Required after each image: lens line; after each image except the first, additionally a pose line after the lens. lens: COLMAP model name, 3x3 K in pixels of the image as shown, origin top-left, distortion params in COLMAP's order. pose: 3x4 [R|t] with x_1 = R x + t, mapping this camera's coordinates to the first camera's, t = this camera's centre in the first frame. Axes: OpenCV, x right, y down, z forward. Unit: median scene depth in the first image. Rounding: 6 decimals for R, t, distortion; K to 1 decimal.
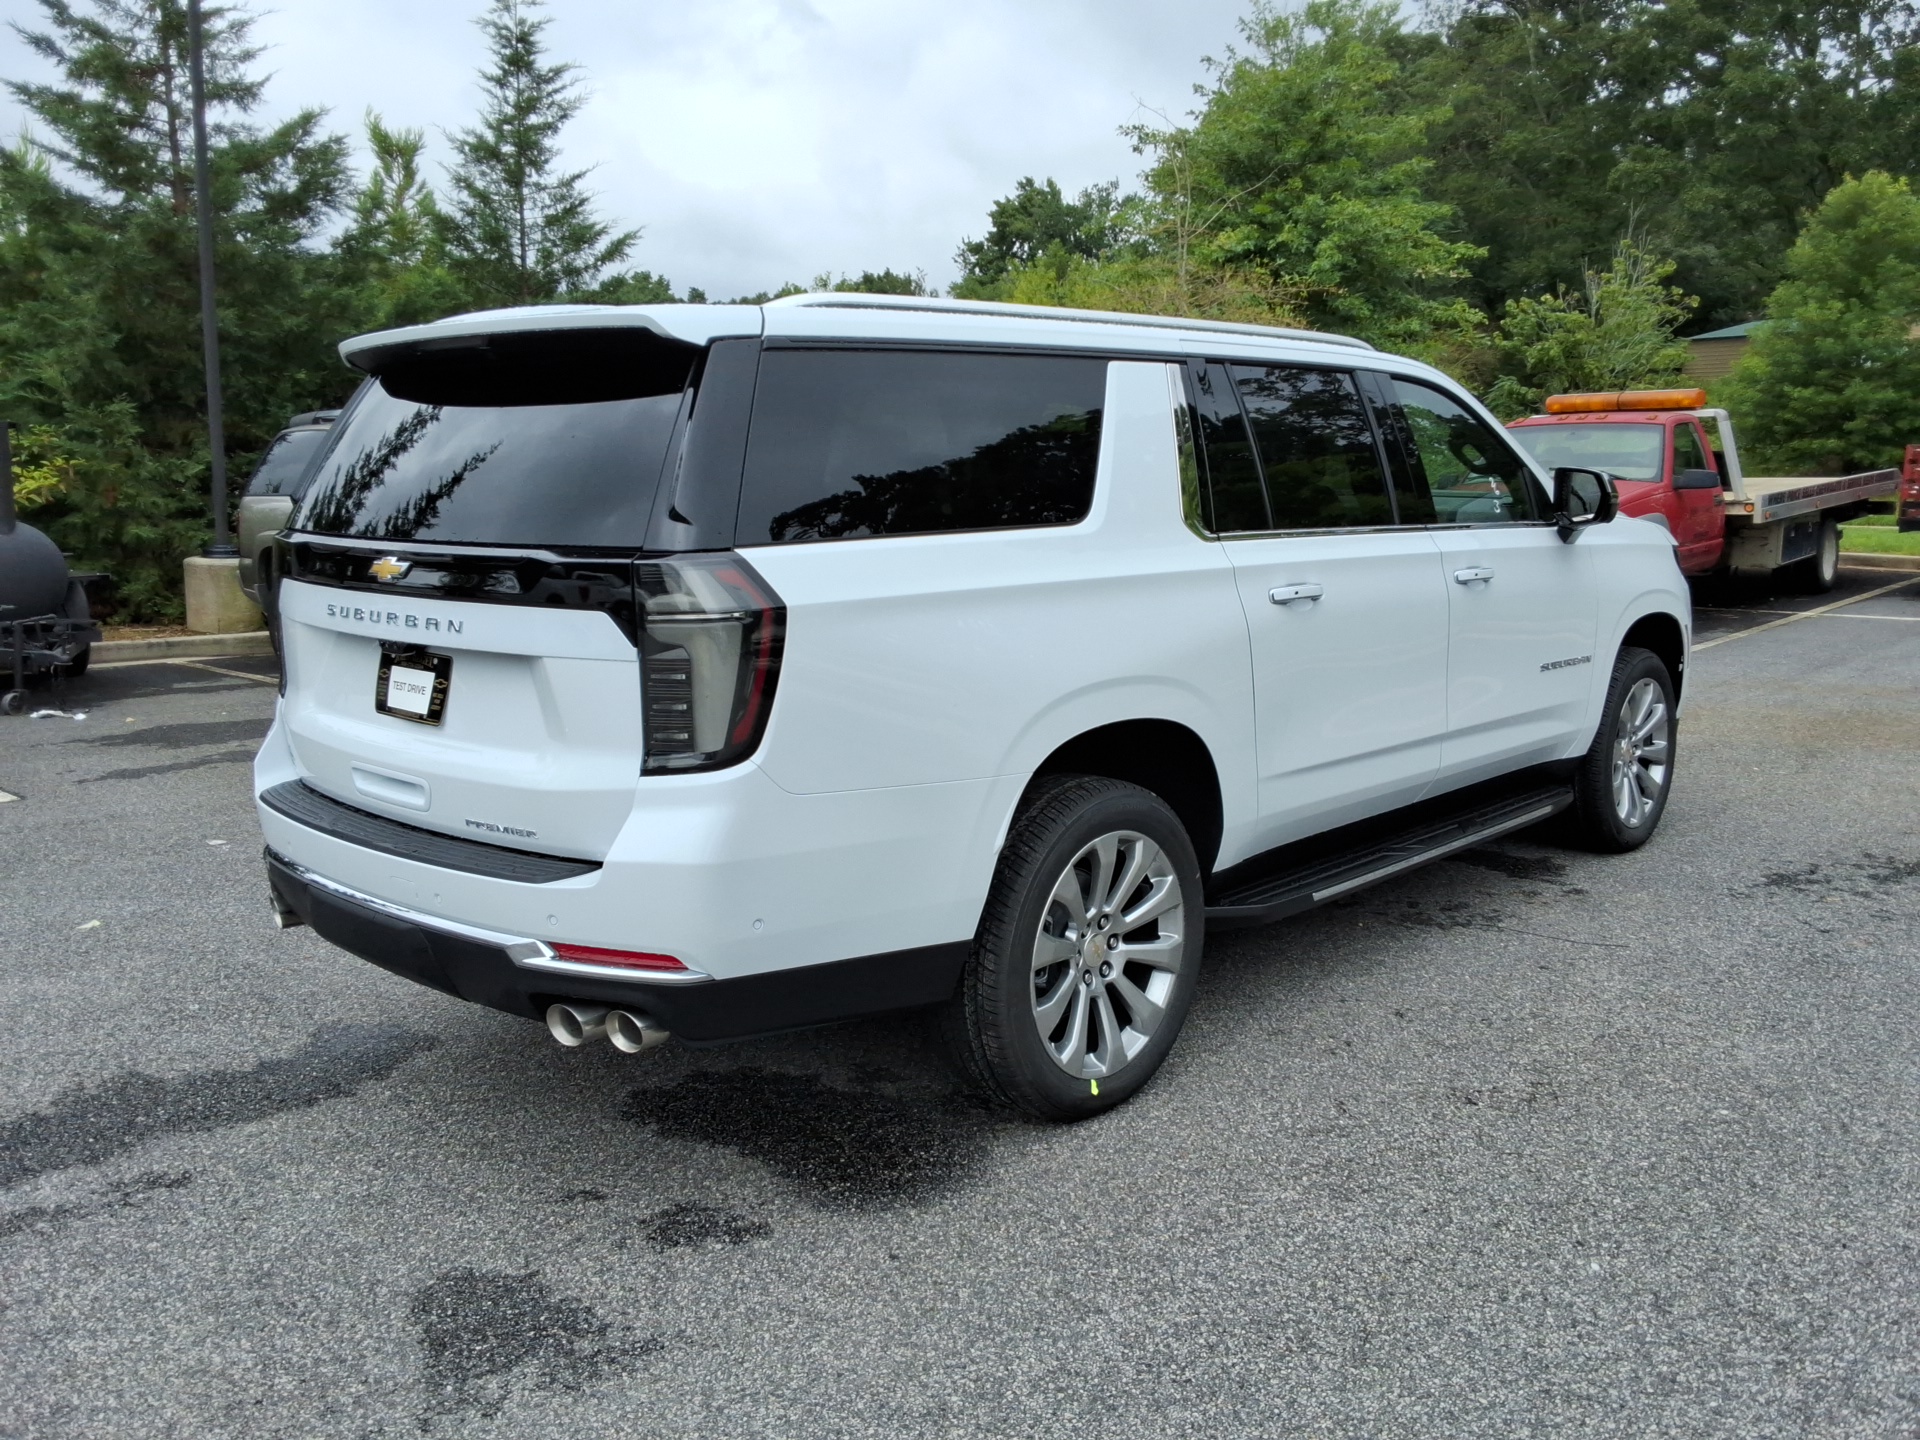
lens RADIAL K [[1541.1, 0, 984.8], [0, 1541.1, 697.7], [0, 0, 1]] dist [0.089284, -0.141337]
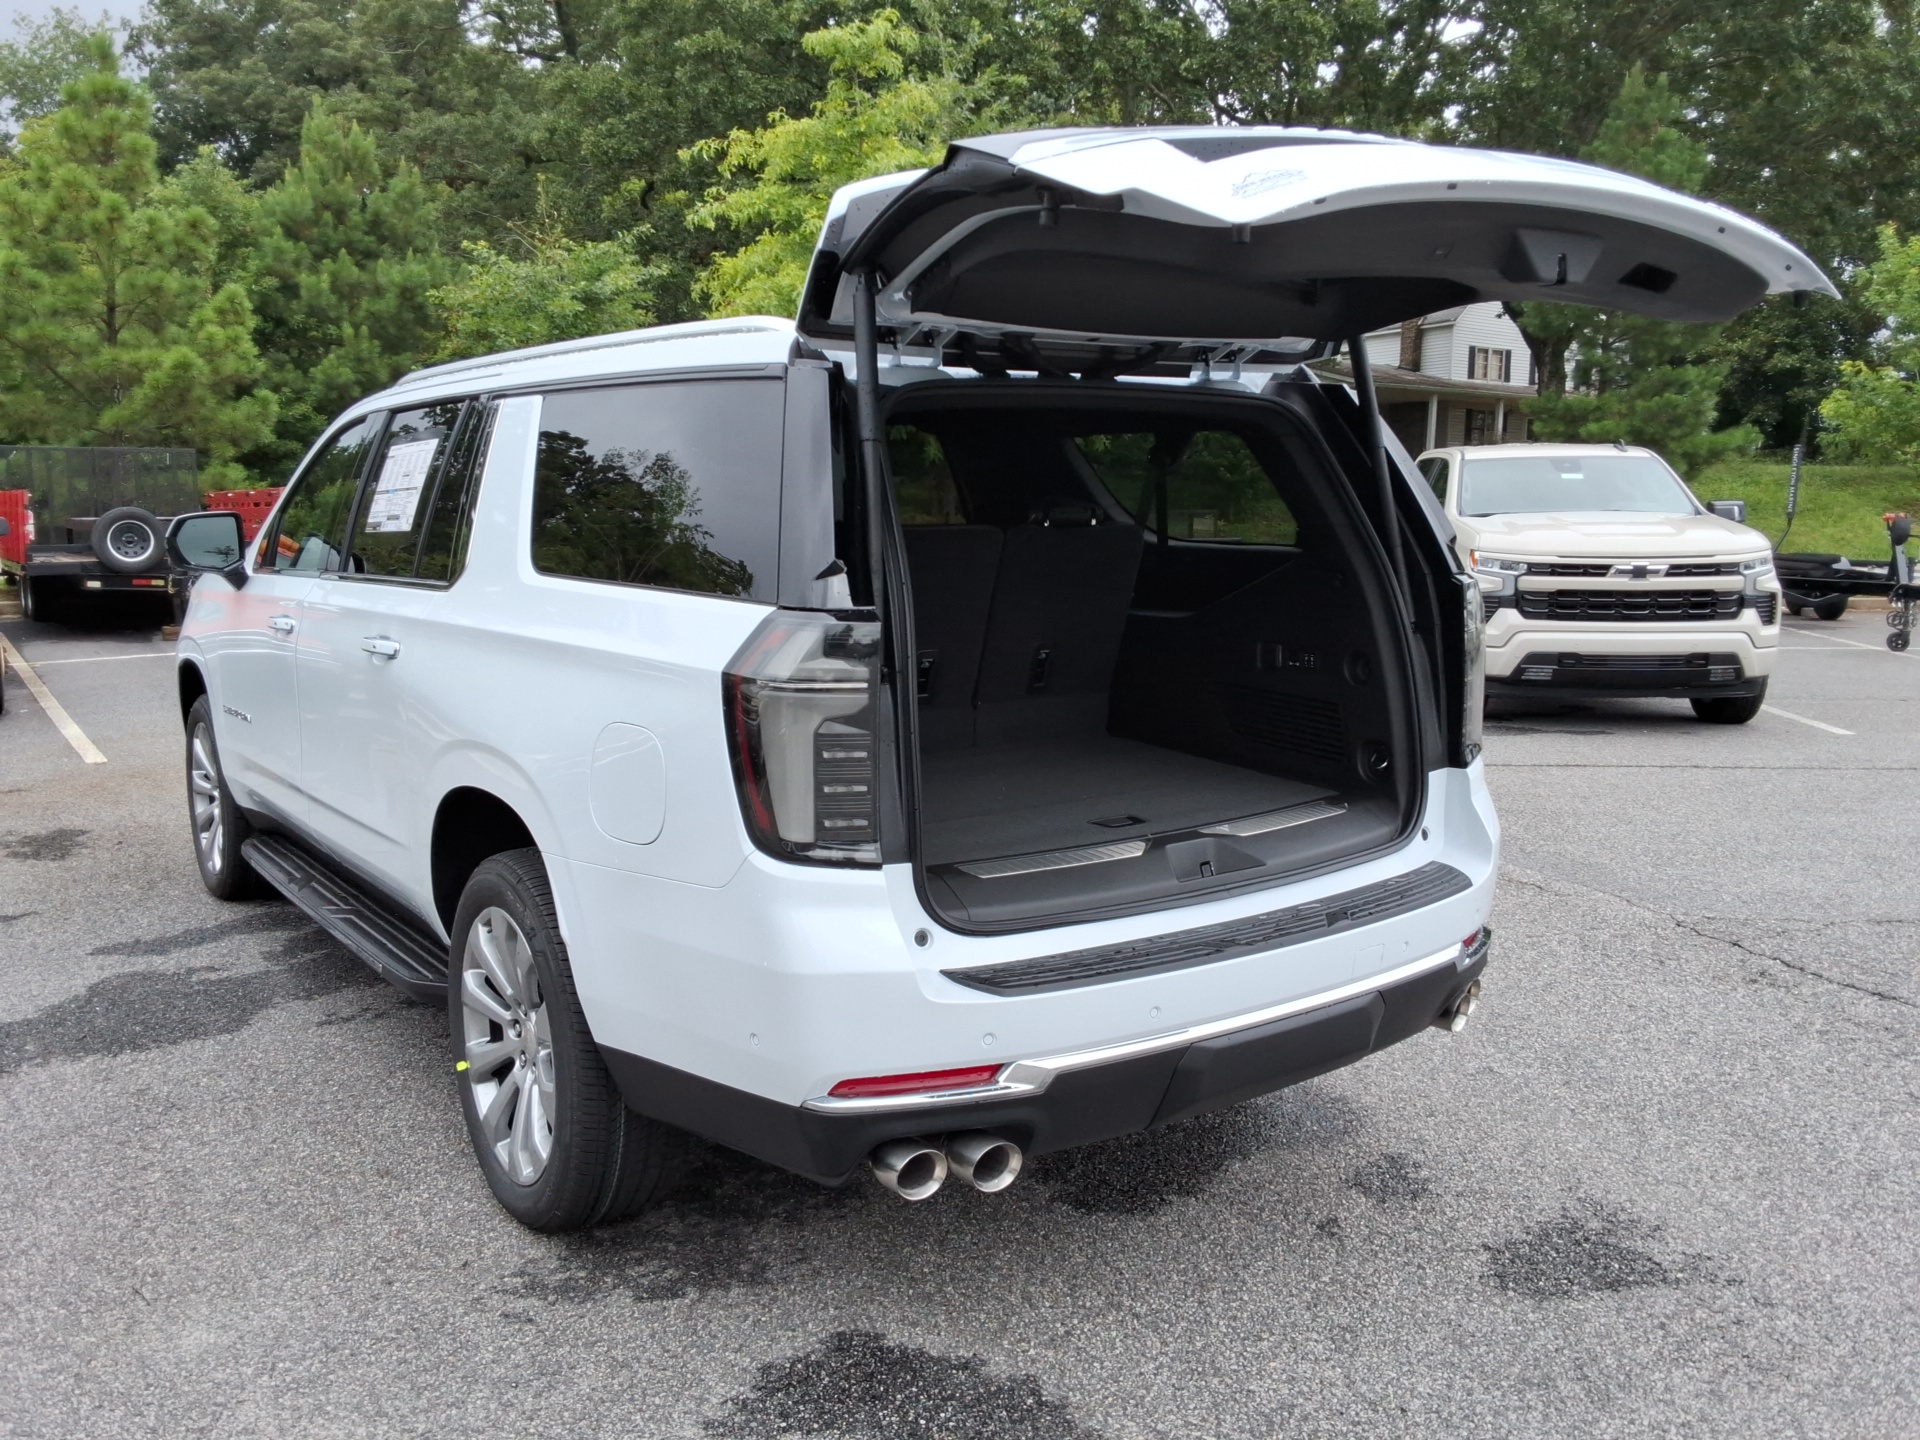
lens RADIAL K [[1541.1, 0, 966.5], [0, 1541.1, 708.0], [0, 0, 1]] dist [0.089284, -0.141337]
pose [[0.212340, -0.132286, 0.968200, -1.182549], [0.154806, 0.982837, 0.100334, -0.139272], [-0.964856, 0.128578, 0.229174, 0.914605]]
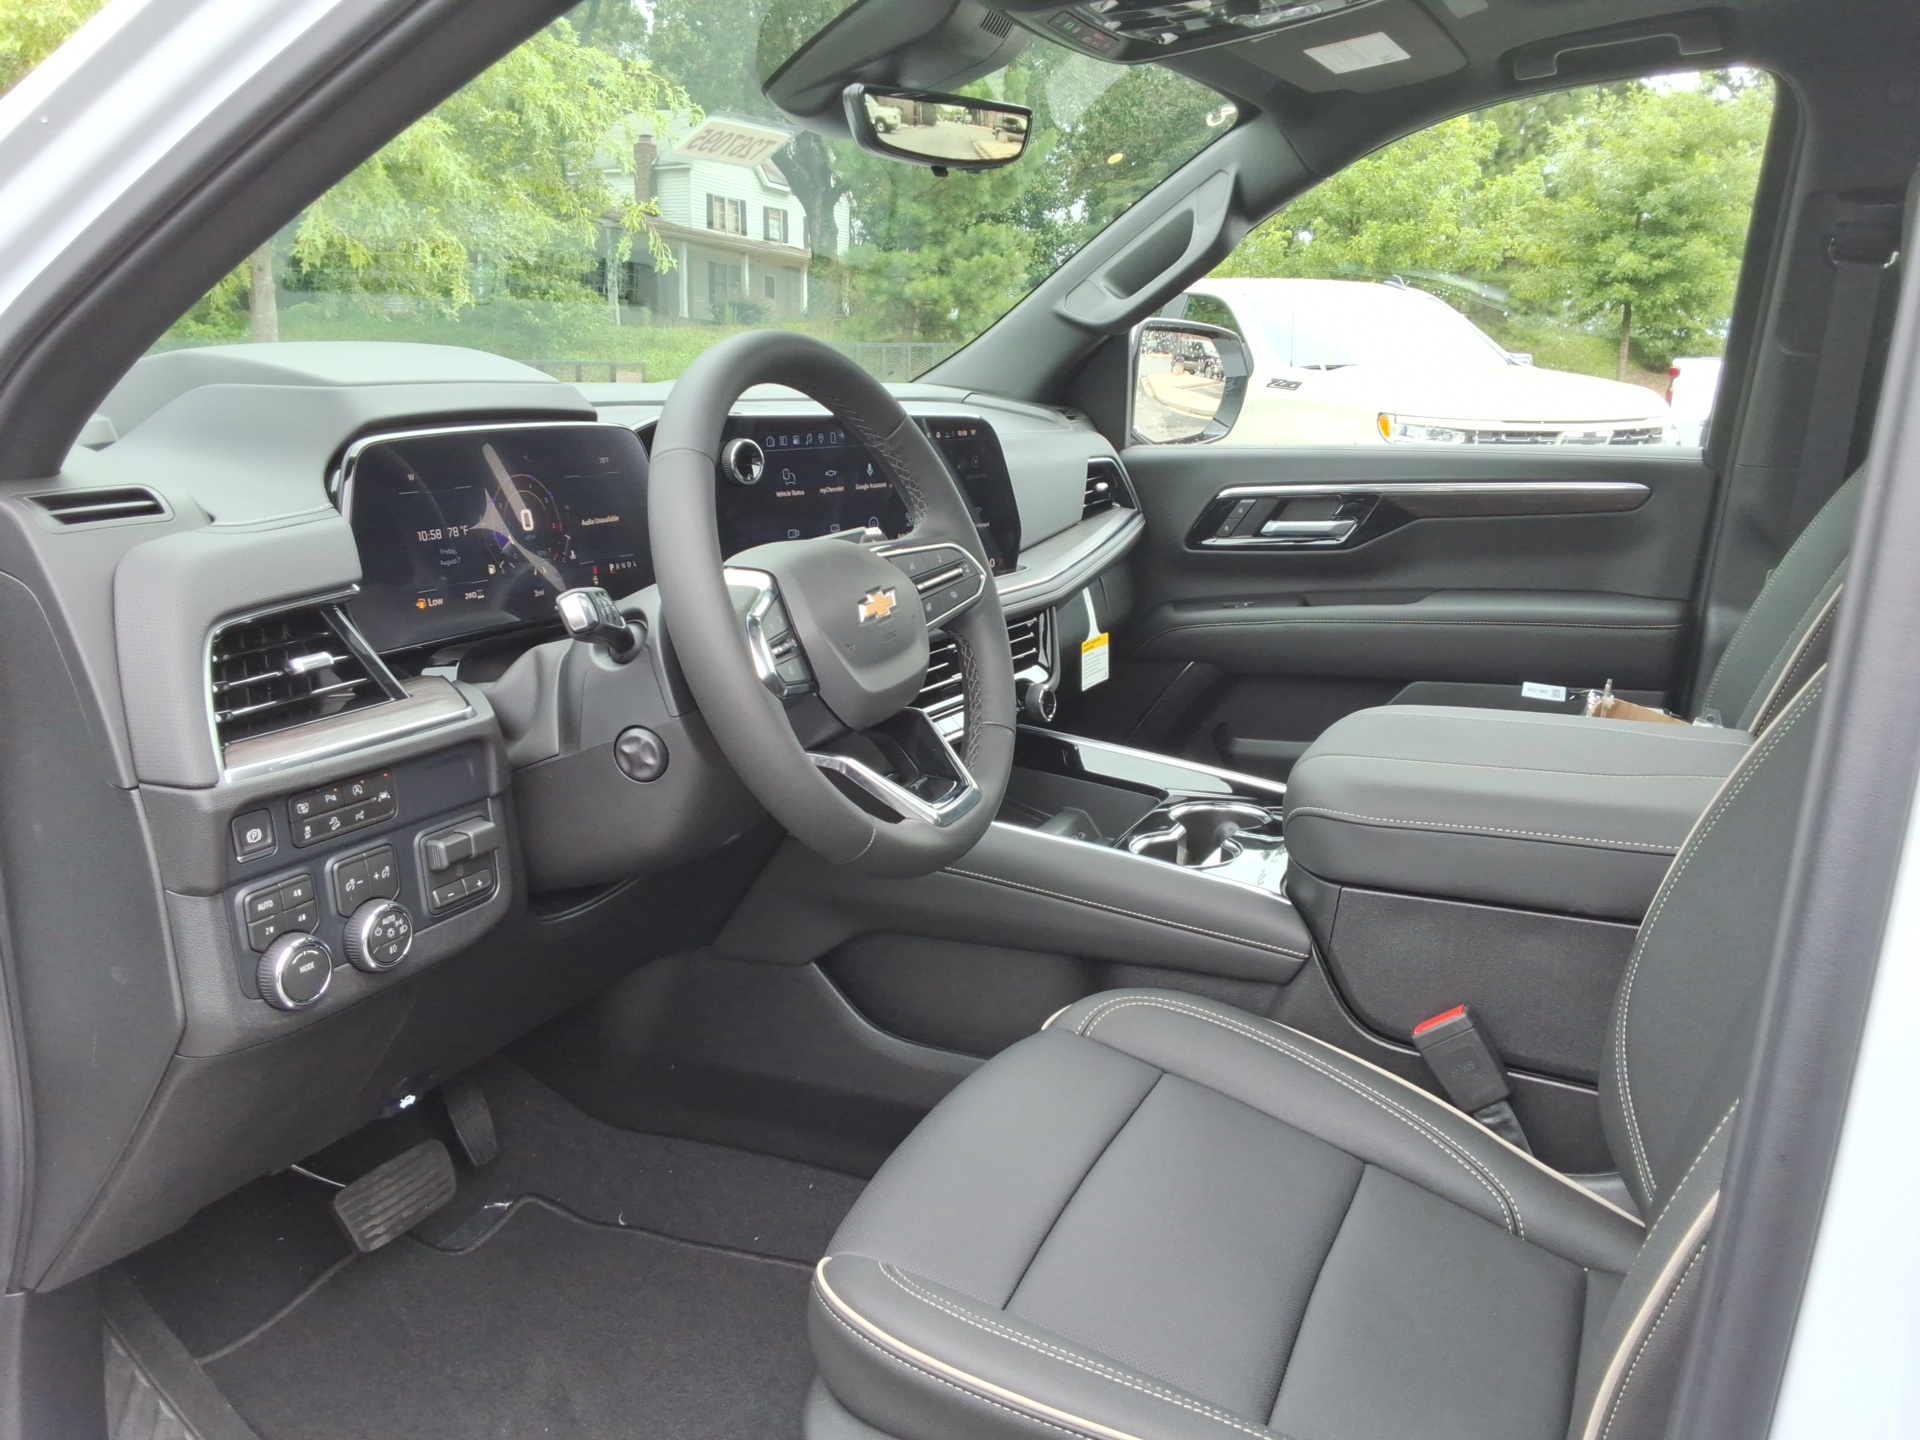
lens RADIAL K [[1541.1, 0, 964.2], [0, 1541.1, 718.2], [0, 0, 1]] dist [0.089284, -0.141337]
pose [[-0.308204, -0.217050, 0.926229, -0.073703], [0.140999, 0.952449, 0.270112, -0.255565], [-0.940813, 0.213847, -0.262945, 1.834964]]
